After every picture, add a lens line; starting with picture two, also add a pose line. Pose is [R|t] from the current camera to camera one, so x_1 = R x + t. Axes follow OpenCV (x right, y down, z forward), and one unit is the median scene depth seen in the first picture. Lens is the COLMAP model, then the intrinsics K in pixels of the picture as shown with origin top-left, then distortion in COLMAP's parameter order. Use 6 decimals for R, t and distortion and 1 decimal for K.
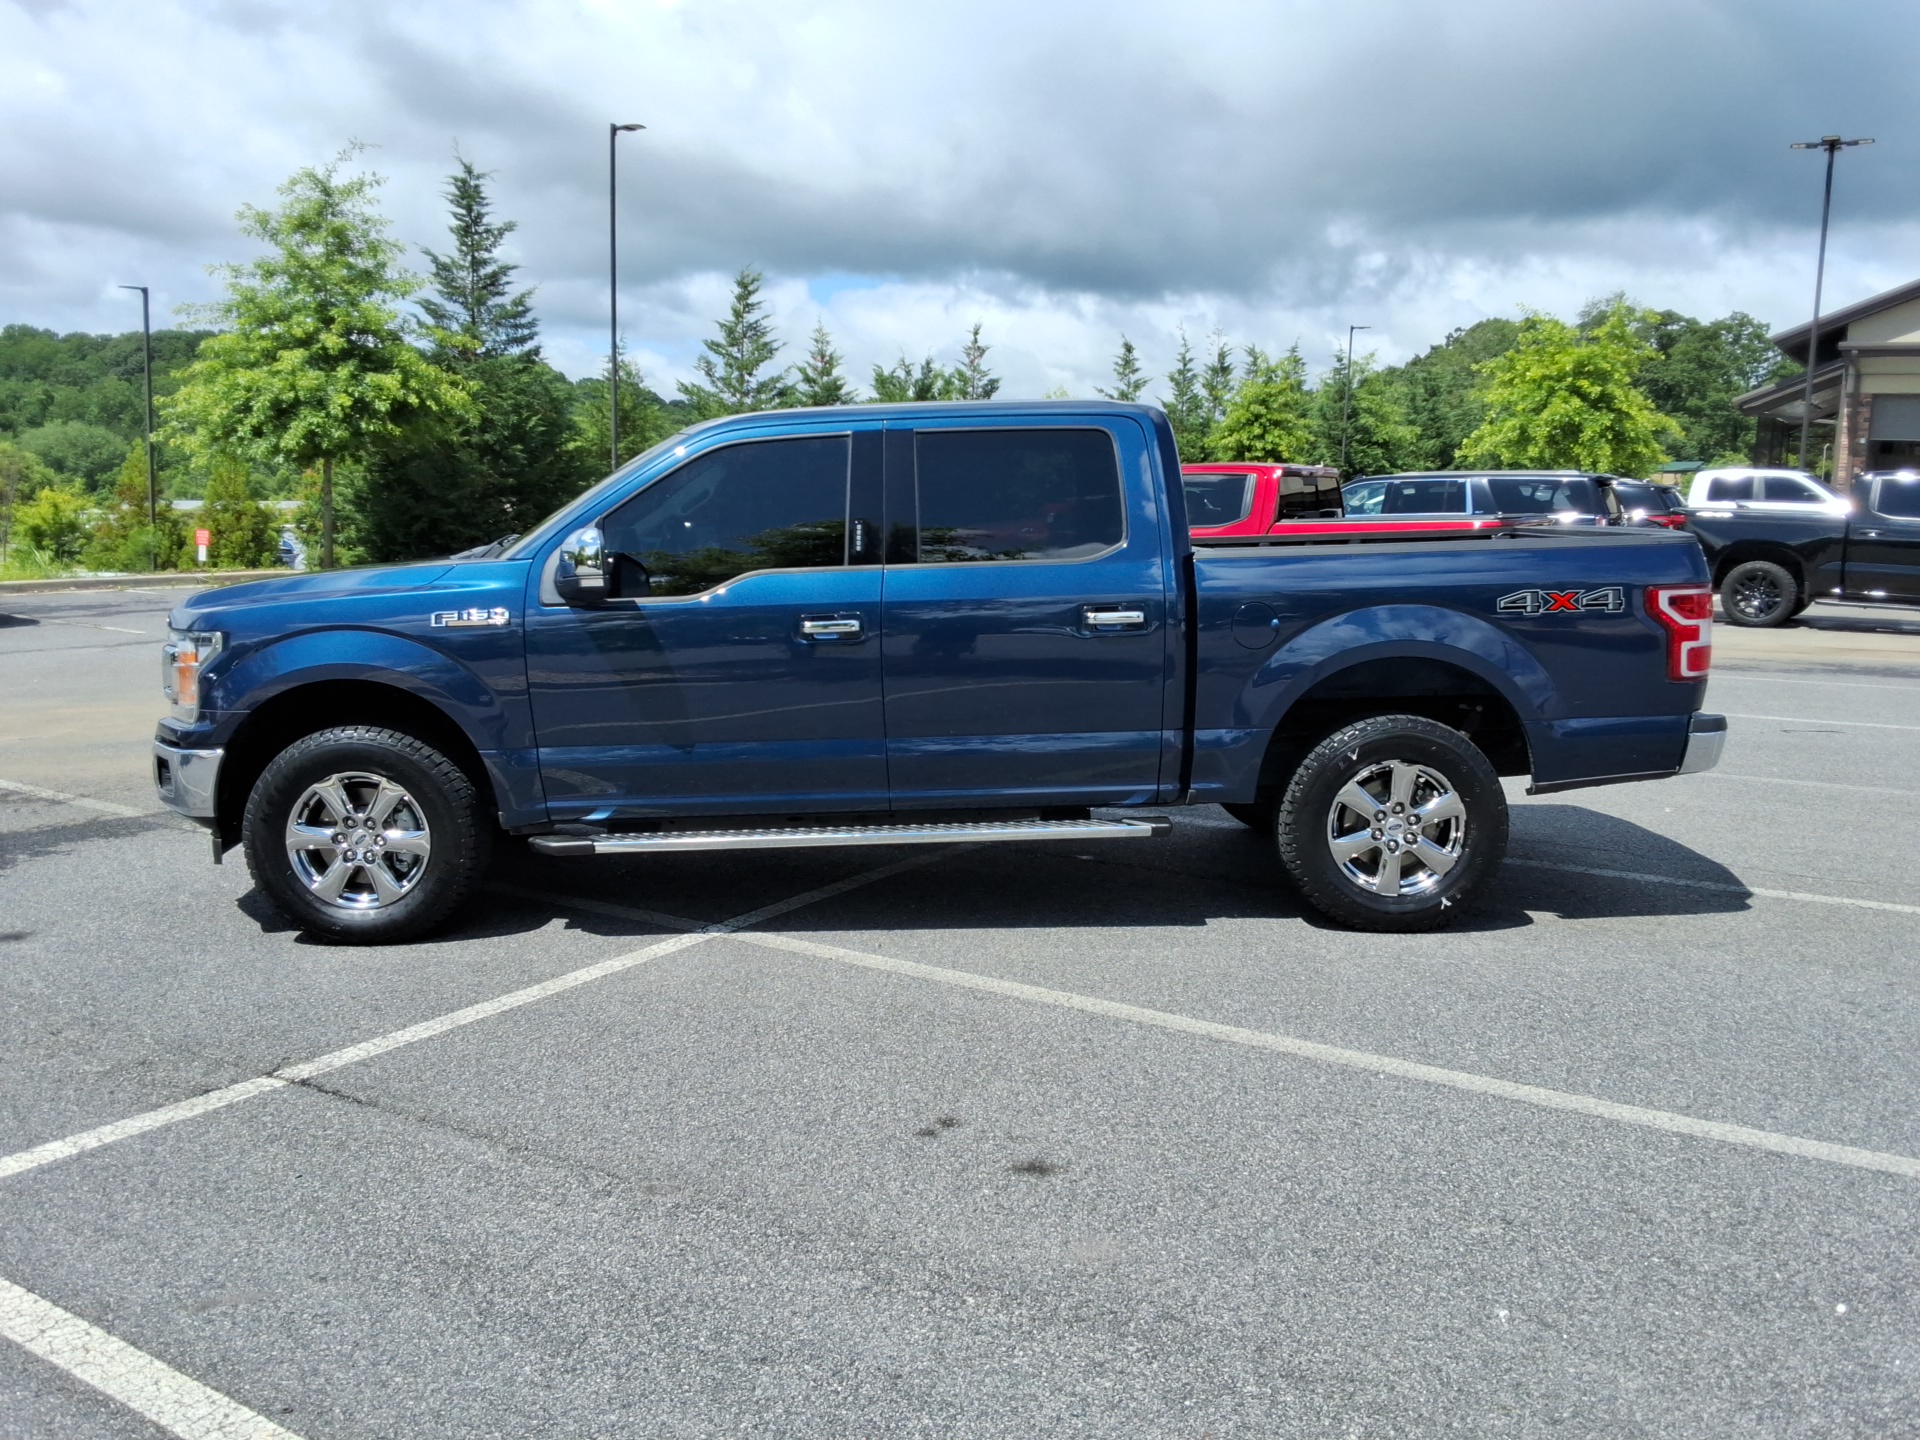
lens RADIAL K [[1544.1, 0, 970.2], [0, 1544.1, 695.3], [0, 0, 1]] dist [0.104296, -0.158663]
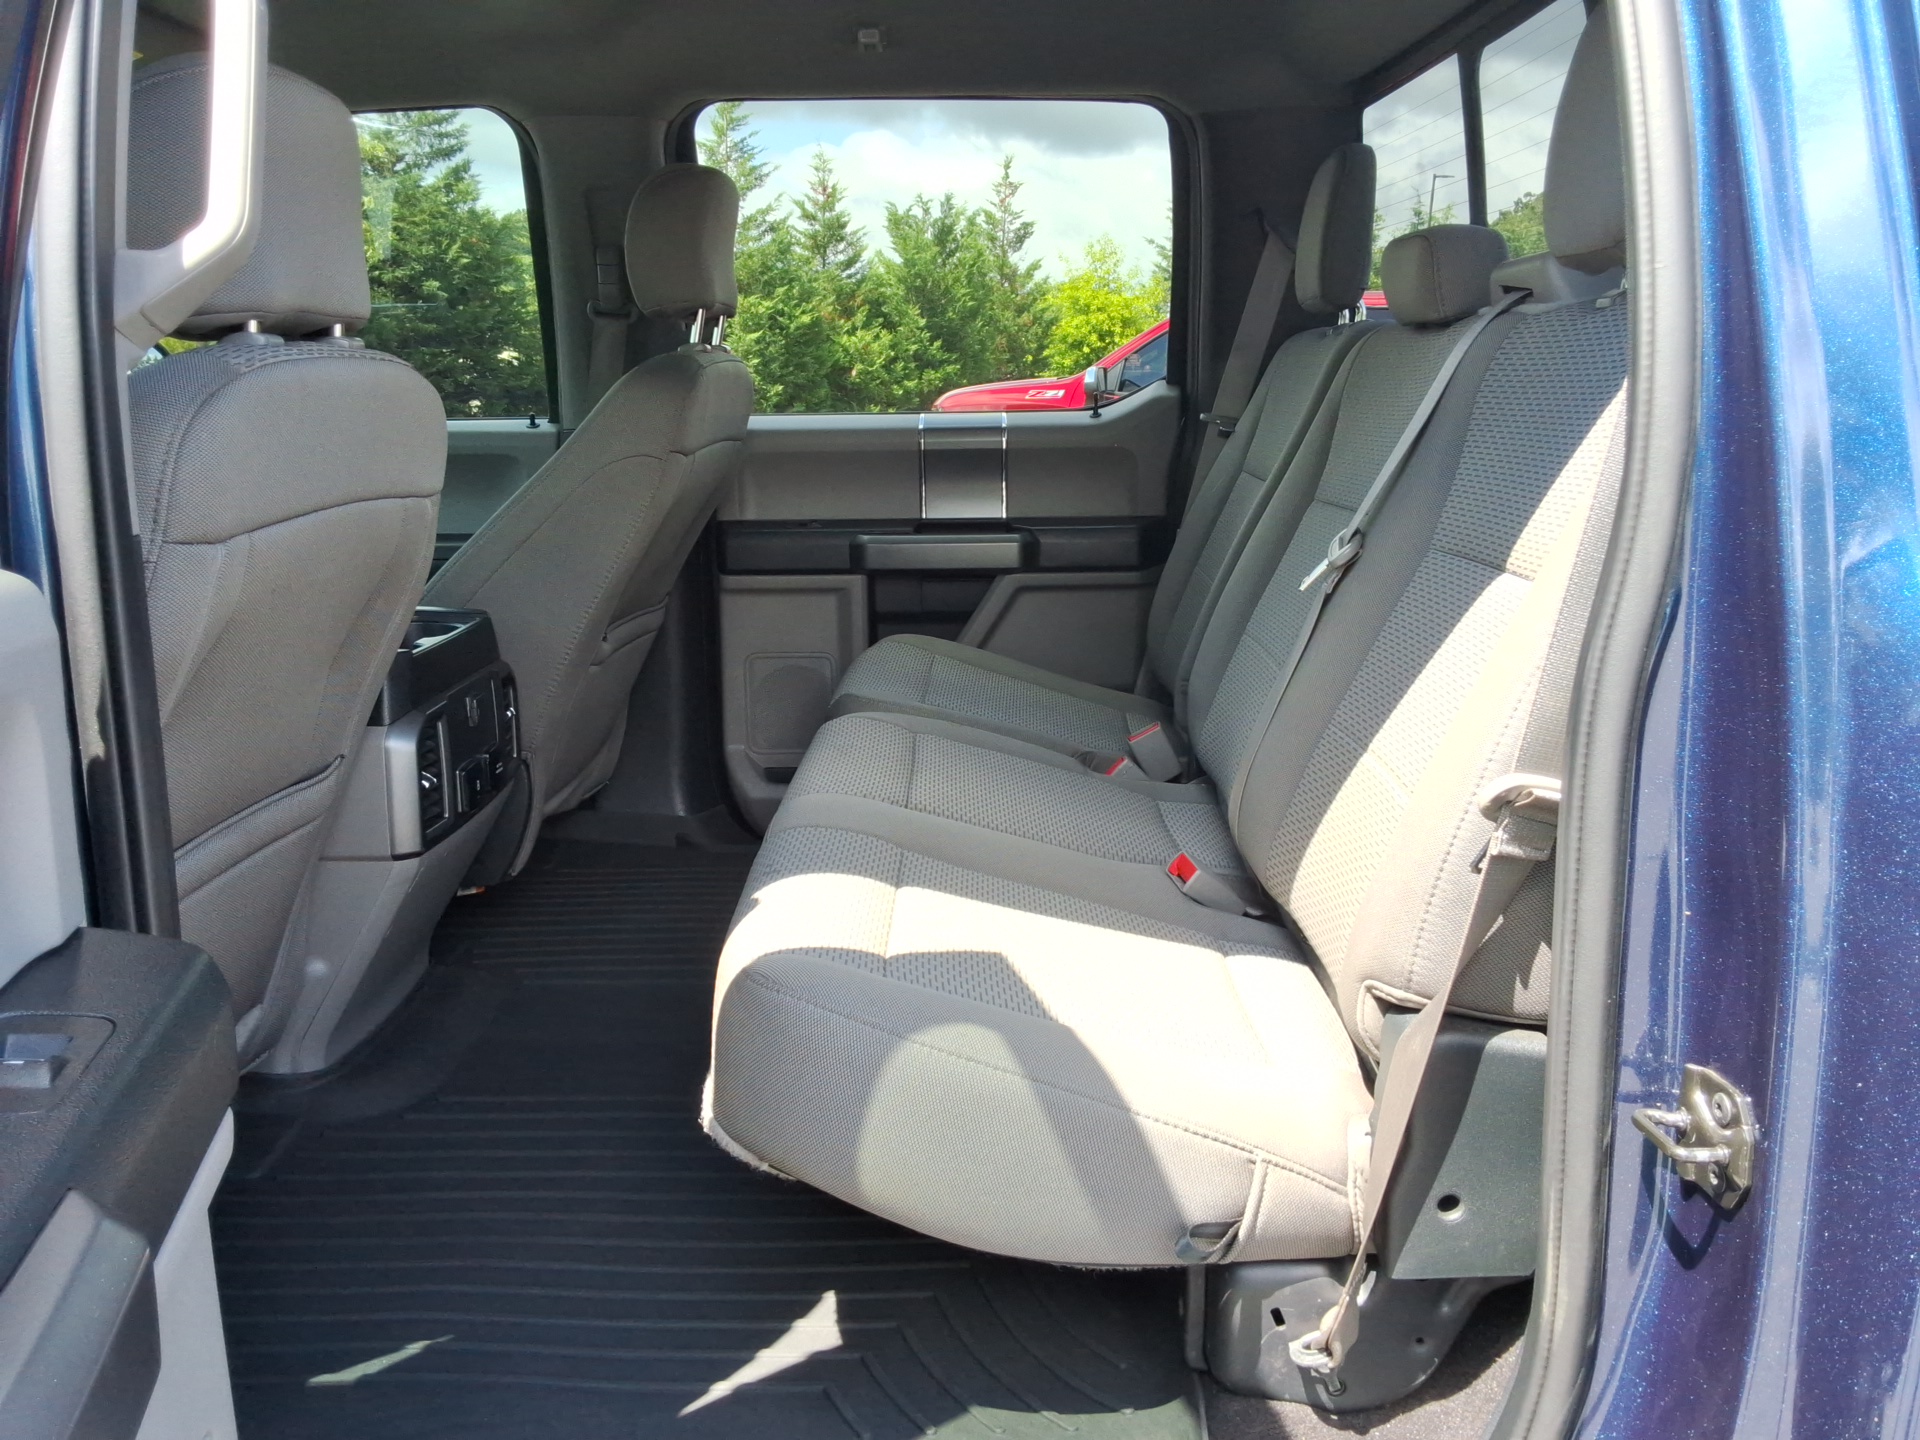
lens RADIAL K [[1544.1, 0, 960.0], [0, 1544.1, 698.5], [0, 0, 1]] dist [0.104296, -0.158663]
pose [[0.999496, 0.019259, -0.025244, 0.005449], [-0.017173, 0.996615, 0.080391, -0.010816], [0.026706, -0.079917, 0.996444, 0.134137]]
